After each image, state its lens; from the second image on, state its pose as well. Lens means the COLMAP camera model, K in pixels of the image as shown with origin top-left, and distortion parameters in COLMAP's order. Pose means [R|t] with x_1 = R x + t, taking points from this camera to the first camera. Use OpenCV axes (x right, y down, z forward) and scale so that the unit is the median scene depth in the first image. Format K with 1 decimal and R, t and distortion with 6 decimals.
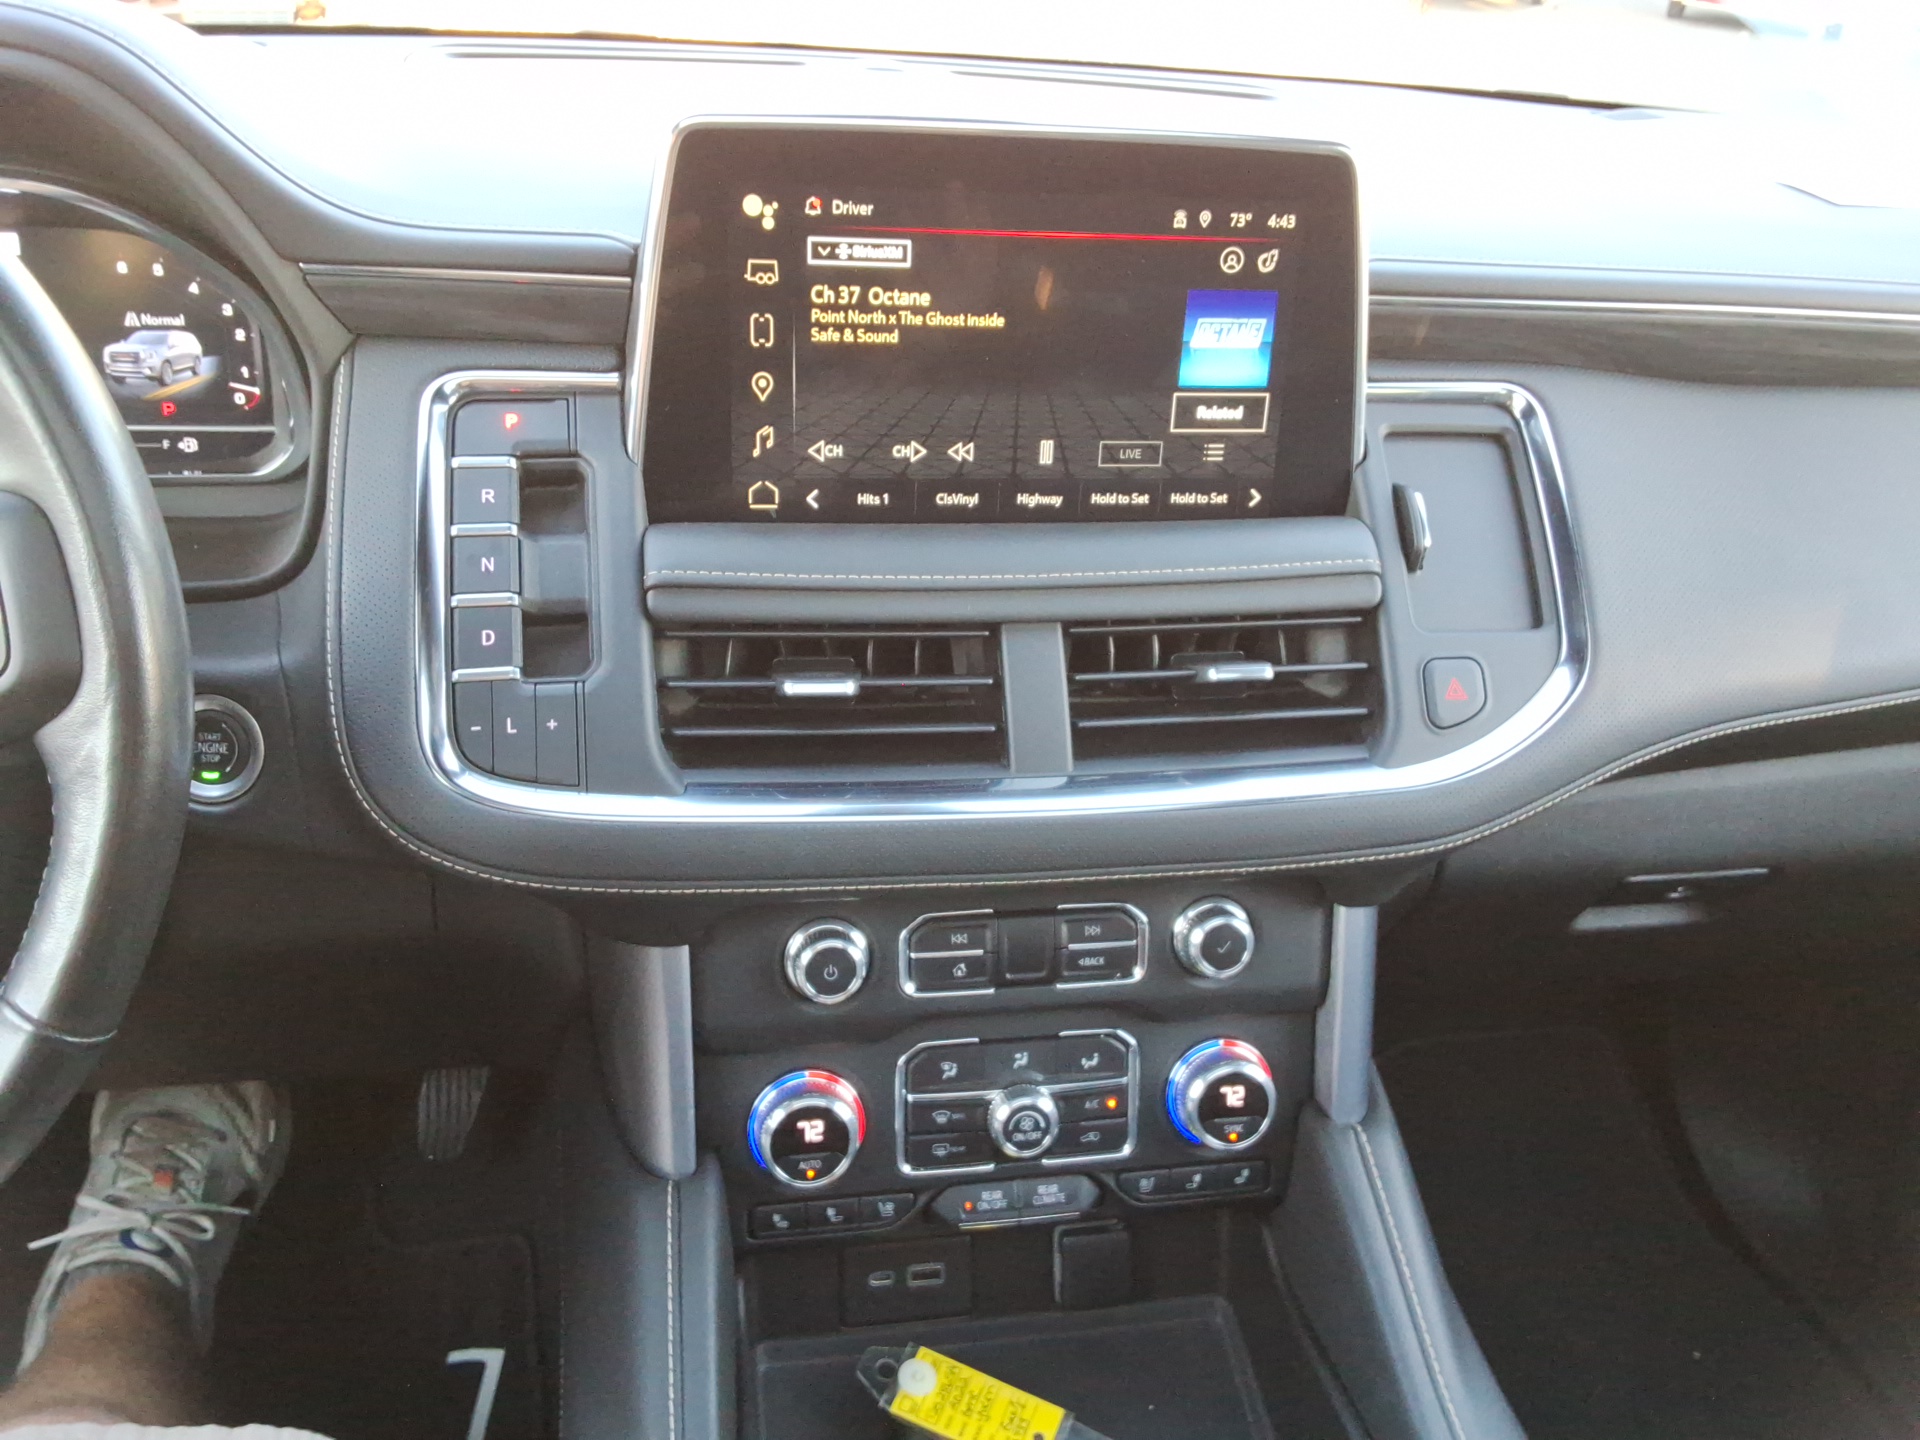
lens RADIAL K [[1536.0, 0, 969.1], [0, 1536.0, 716.3], [0, 0, 1]] dist [0.114753, -0.170667]
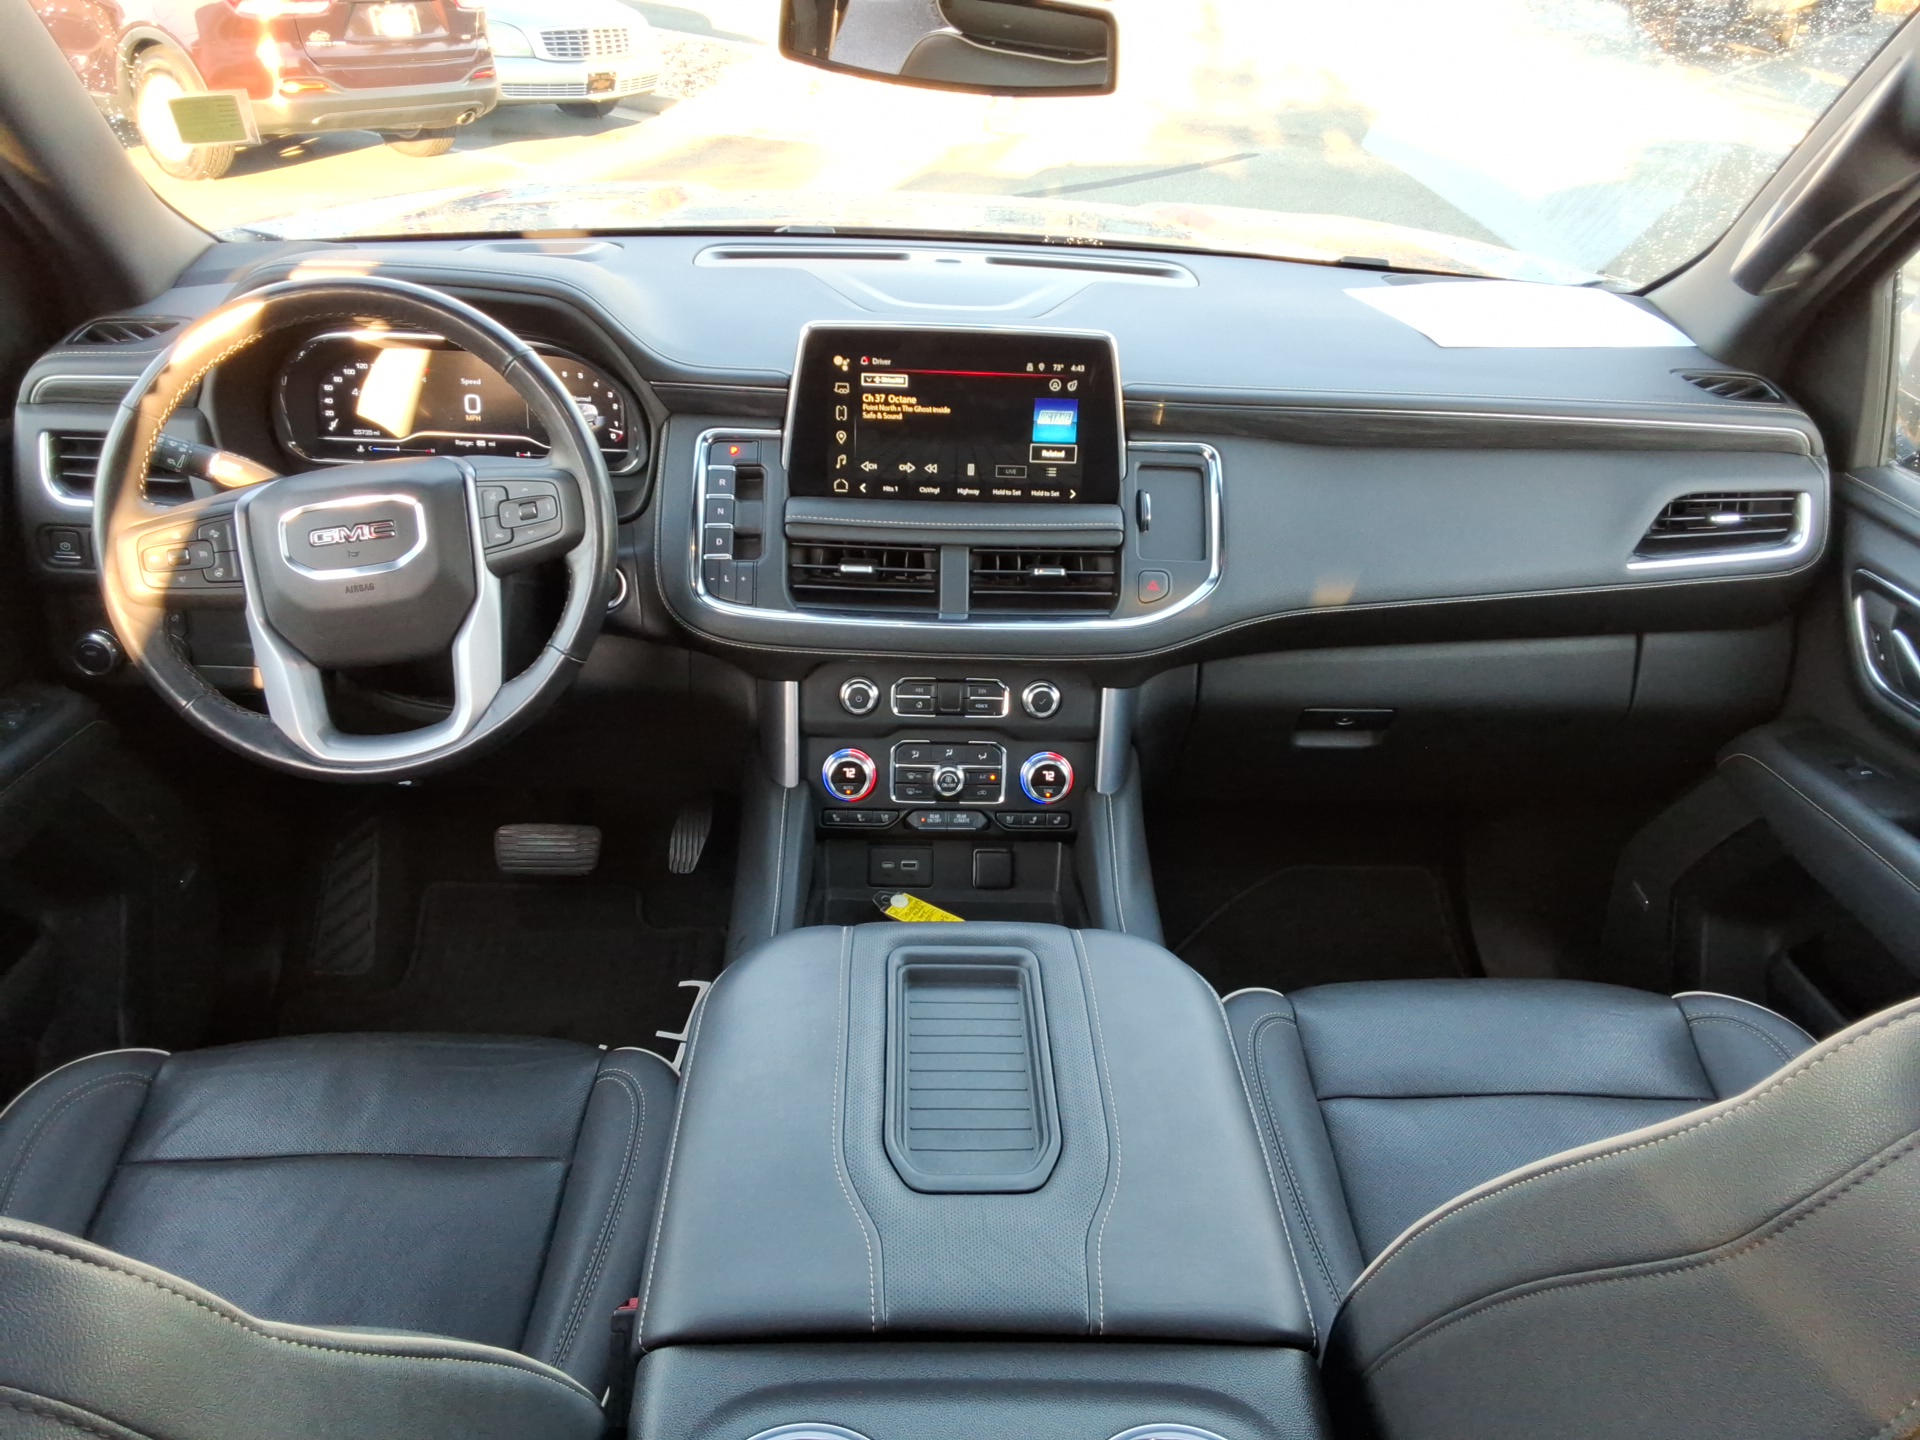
lens RADIAL K [[1542.1, 0, 977.0], [0, 1542.1, 714.0], [0, 0, 1]] dist [0.100901, -0.153435]
pose [[0.989740, 0.046713, -0.135029, 0.380583], [-0.048970, 0.998710, -0.013443, 0.208108], [0.134227, 0.019917, 0.990750, -1.188490]]
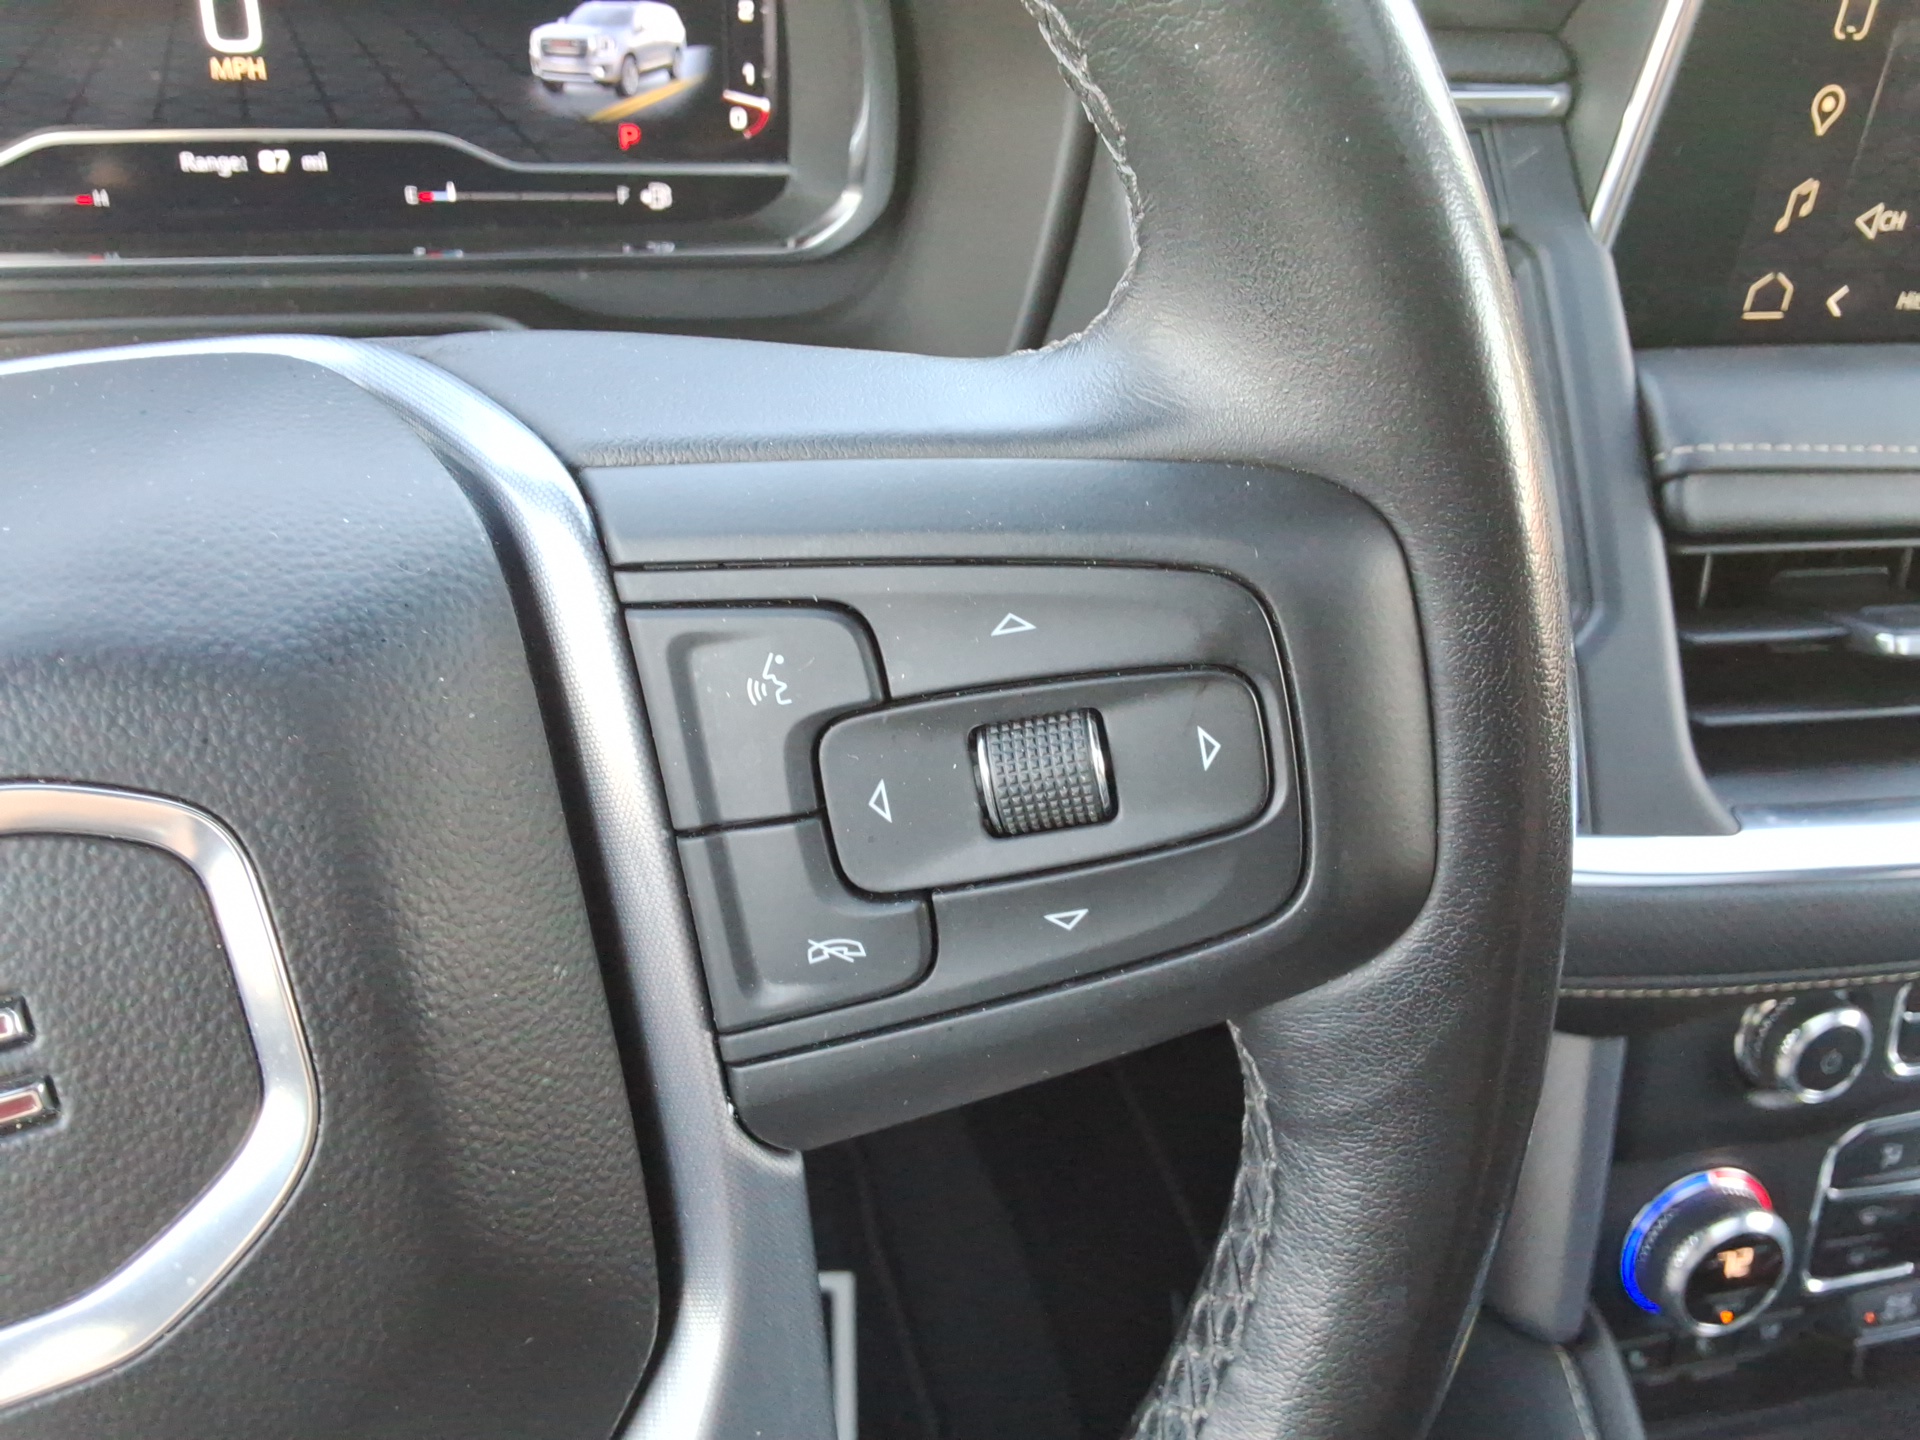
lens RADIAL K [[1567.0, 0, 984.3], [0, 1567.0, 709.9], [0, 0, 1]] dist [0.078786, -0.159996]
pose [[0.998963, -0.014834, 0.043054, -0.465411], [0.006583, 0.982567, 0.185791, -0.102577], [-0.045060, -0.185315, 0.981646, 0.389629]]
